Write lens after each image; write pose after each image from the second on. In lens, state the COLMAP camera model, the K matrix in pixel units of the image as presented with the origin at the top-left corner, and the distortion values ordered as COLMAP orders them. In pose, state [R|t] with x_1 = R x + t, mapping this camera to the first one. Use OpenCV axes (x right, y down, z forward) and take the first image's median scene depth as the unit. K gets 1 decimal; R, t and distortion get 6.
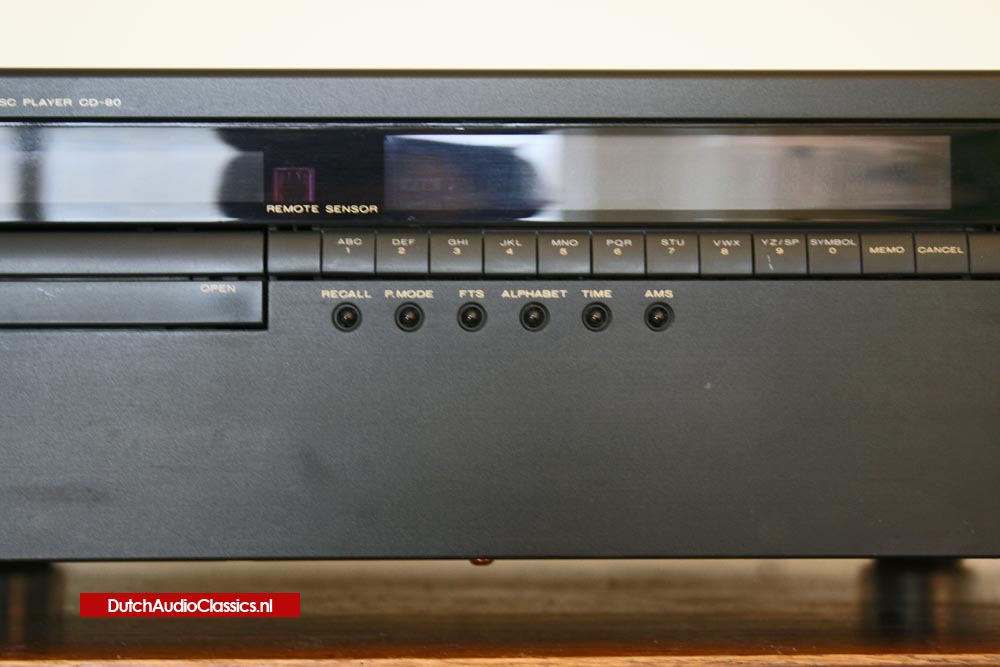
lens RADIAL K [[2255.4, 0, 497.4], [0, 2255.4, 384.4], [0, 0, 1]] dist [0.022649, 0.000000]
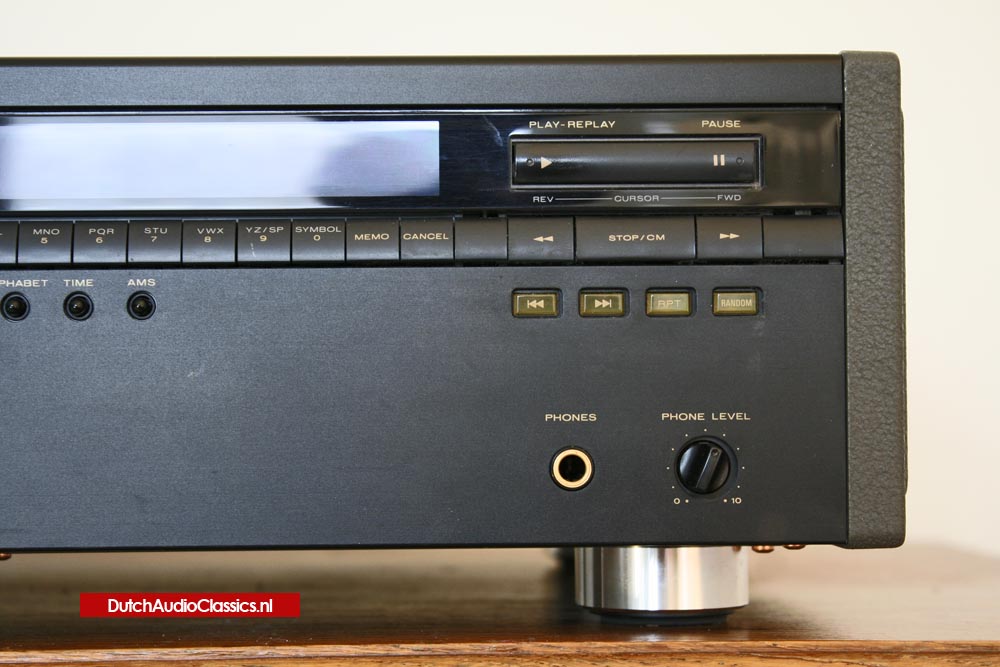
lens RADIAL K [[2255.4, 0, 499.3], [0, 2255.4, 336.8], [0, 0, 1]] dist [0.022649, 0.000000]
pose [[0.999971, -0.007146, 0.002763, 0.225744], [0.007187, 0.999862, -0.014947, -0.000330], [-0.002656, 0.014966, 0.999884, 0.007002]]
